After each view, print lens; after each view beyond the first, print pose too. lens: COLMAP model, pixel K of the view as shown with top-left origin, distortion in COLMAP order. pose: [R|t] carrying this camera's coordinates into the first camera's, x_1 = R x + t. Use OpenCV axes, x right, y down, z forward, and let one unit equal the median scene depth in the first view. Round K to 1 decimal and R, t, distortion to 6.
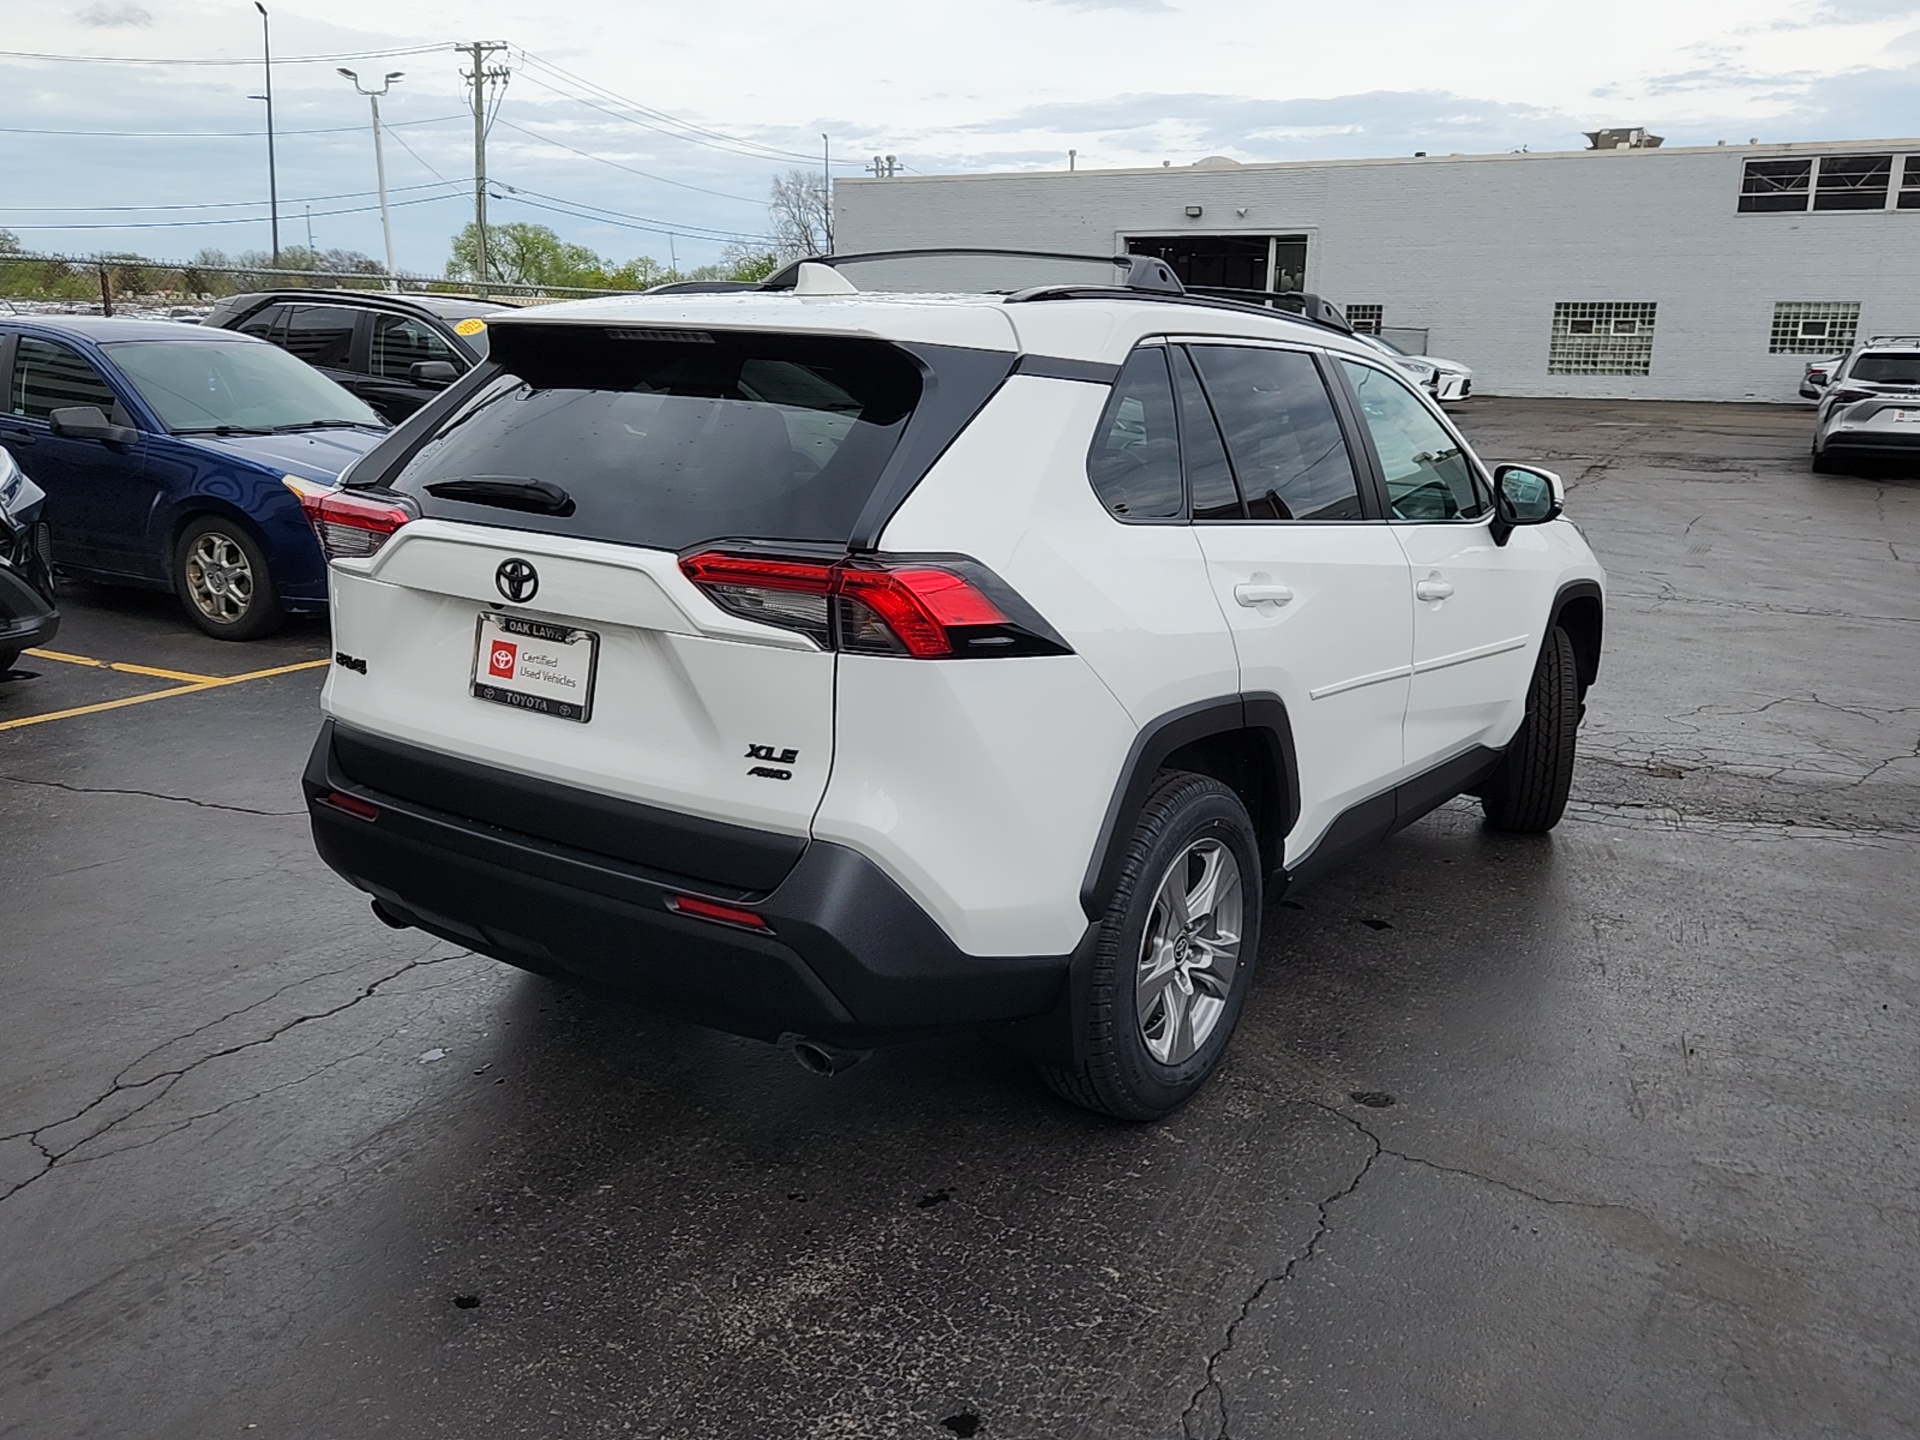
lens RADIAL K [[1604.4, 0, 980.5], [0, 1604.4, 731.3], [0, 0, 1]] dist [0.041060, -0.023431]
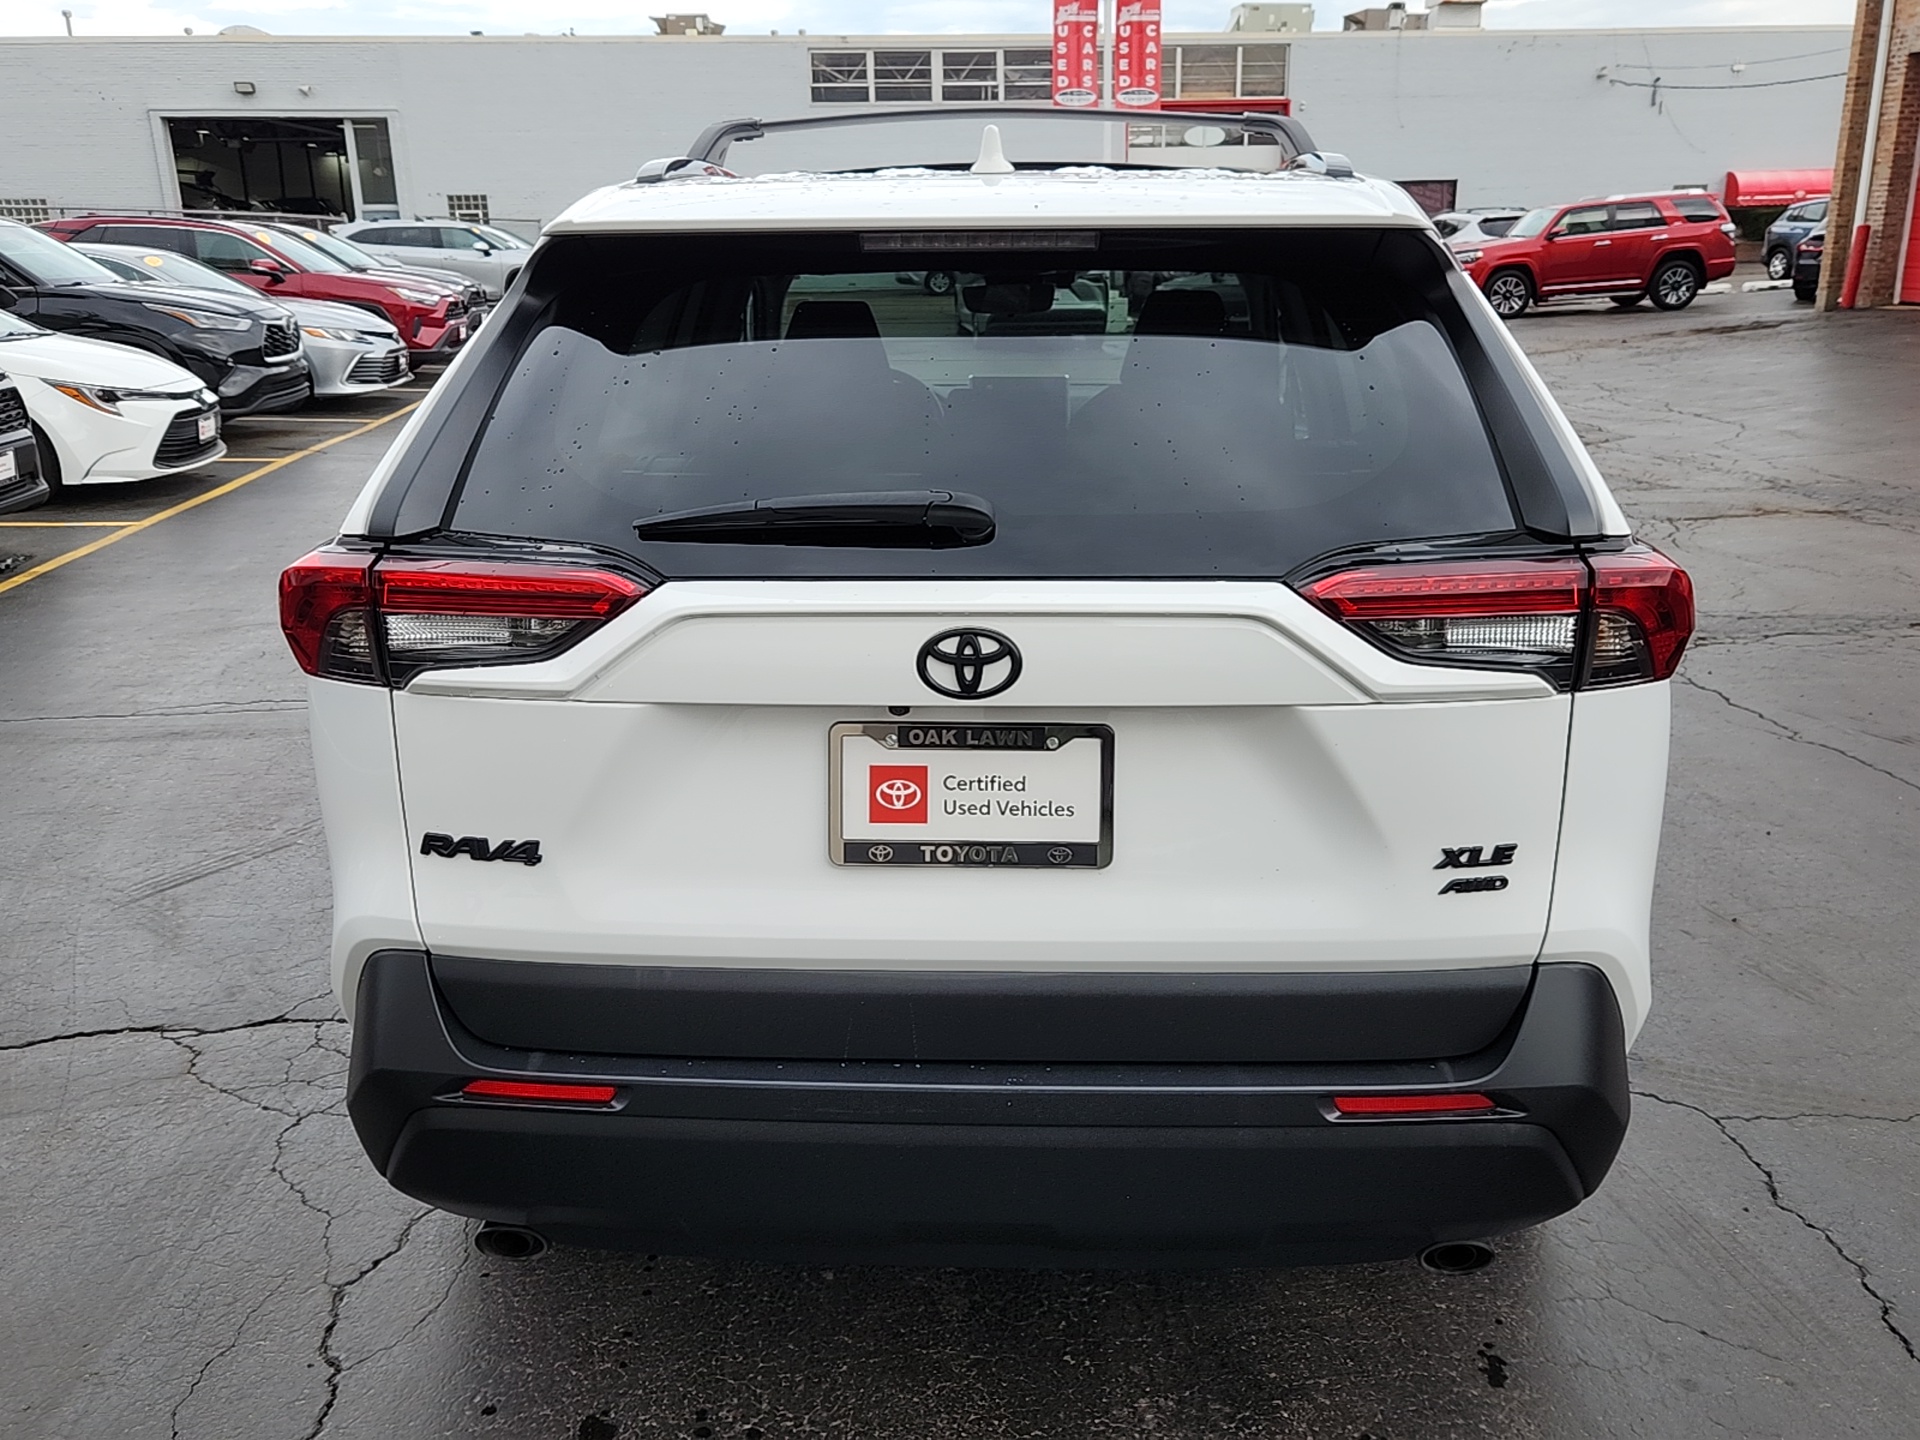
lens RADIAL K [[1604.4, 0, 980.5], [0, 1604.4, 731.3], [0, 0, 1]] dist [0.041060, -0.023431]
pose [[0.844614, -0.186369, 0.501891, -0.512634], [0.154769, 0.982424, 0.104352, -0.113587], [-0.512517, -0.010460, 0.858613, 0.419900]]
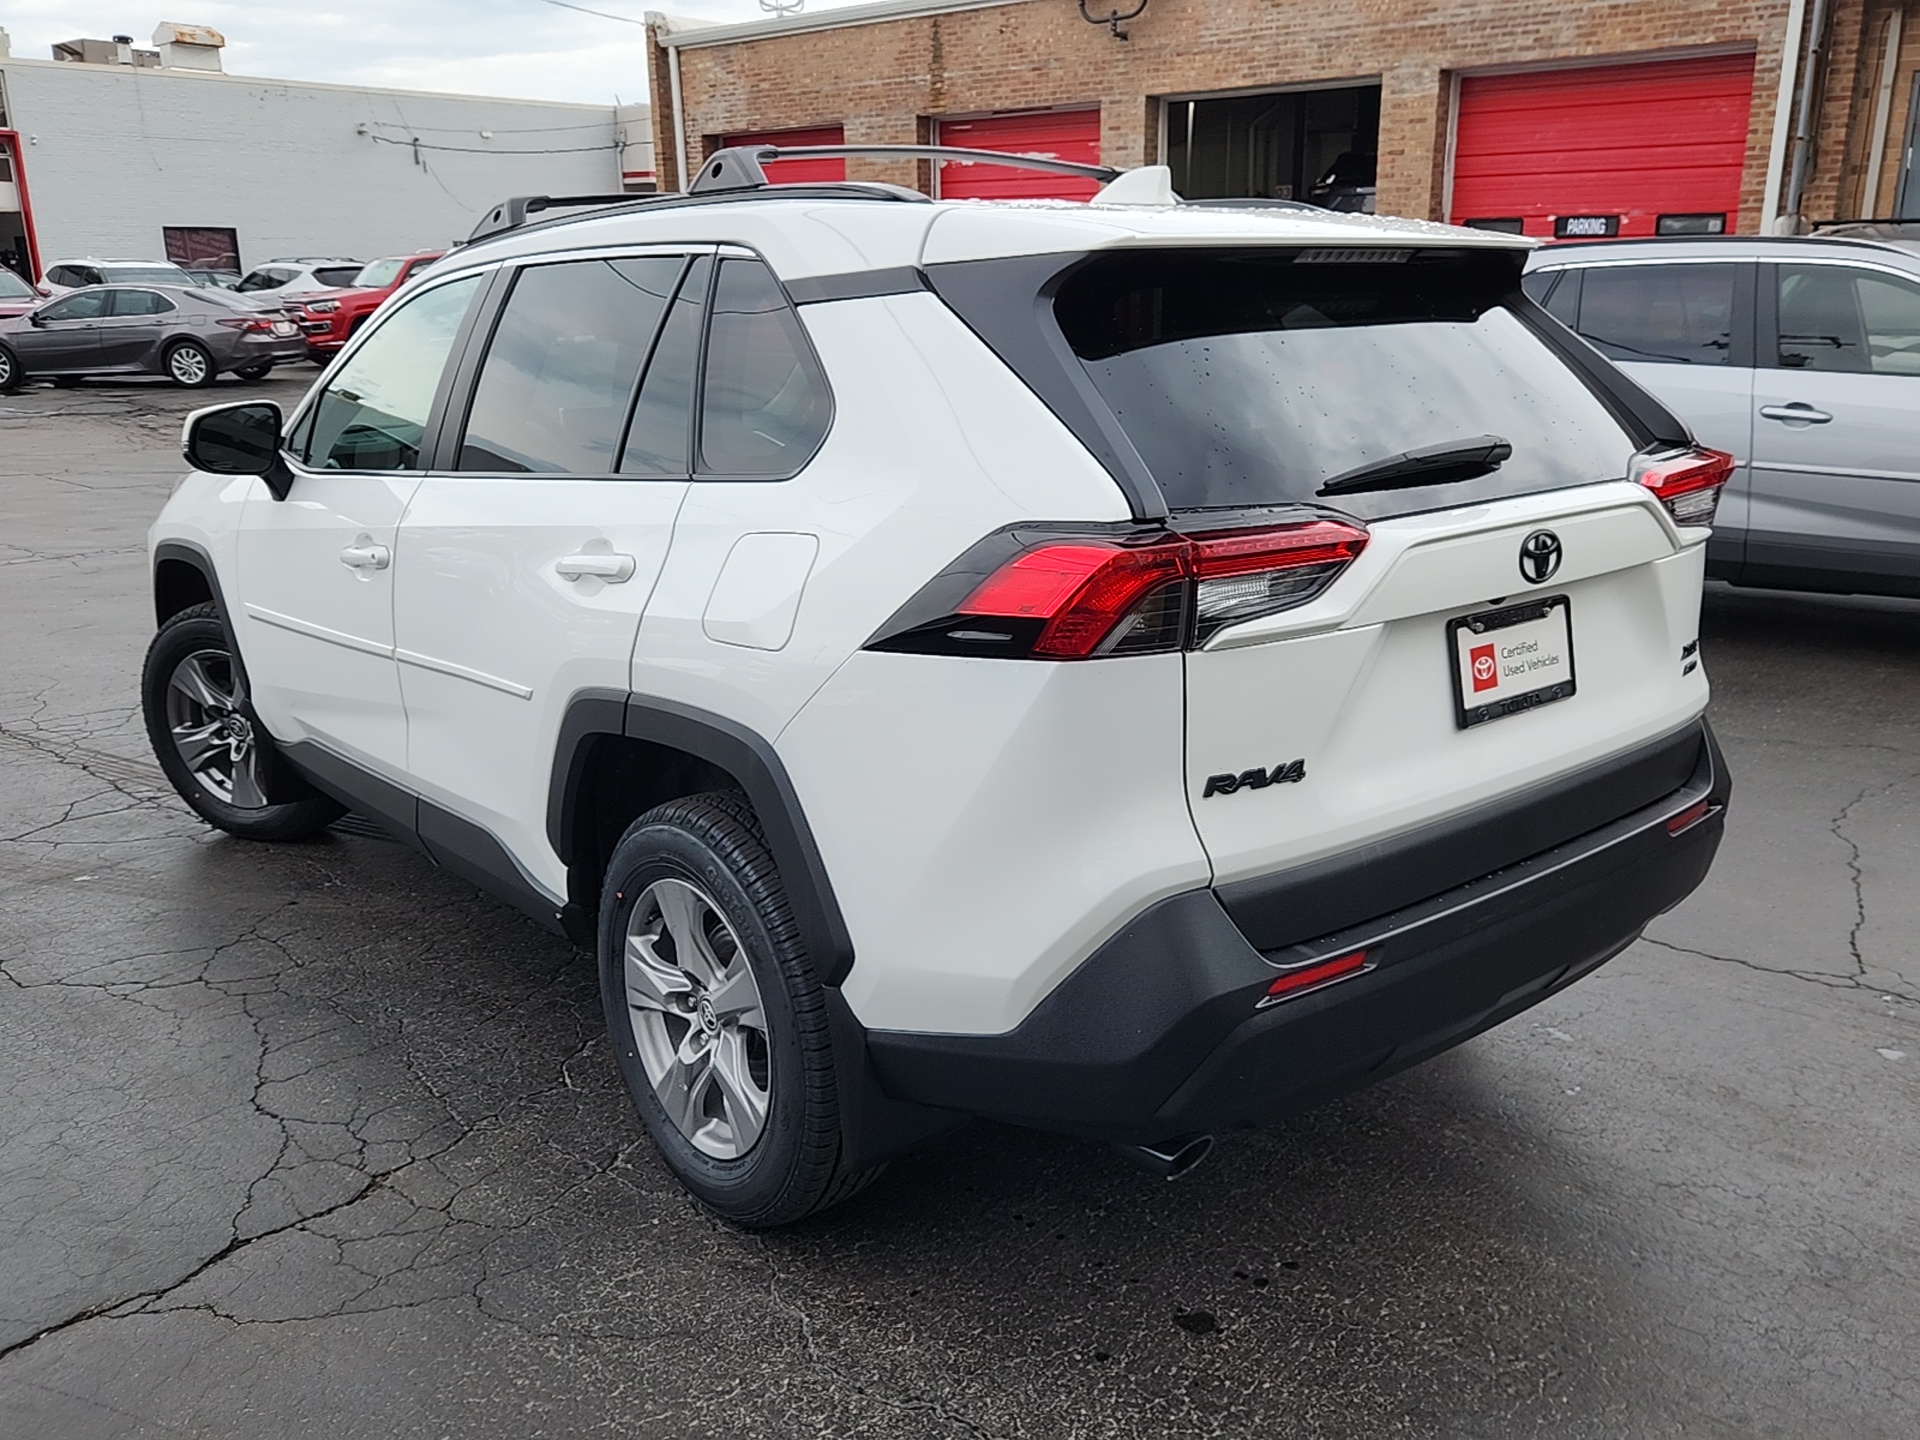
lens RADIAL K [[1604.4, 0, 980.5], [0, 1604.4, 731.3], [0, 0, 1]] dist [0.041060, -0.023431]
pose [[0.258196, -0.284738, 0.923179, -0.998193], [0.242082, 0.944162, 0.223504, -0.228762], [-0.935271, 0.165778, 0.312709, 0.890505]]
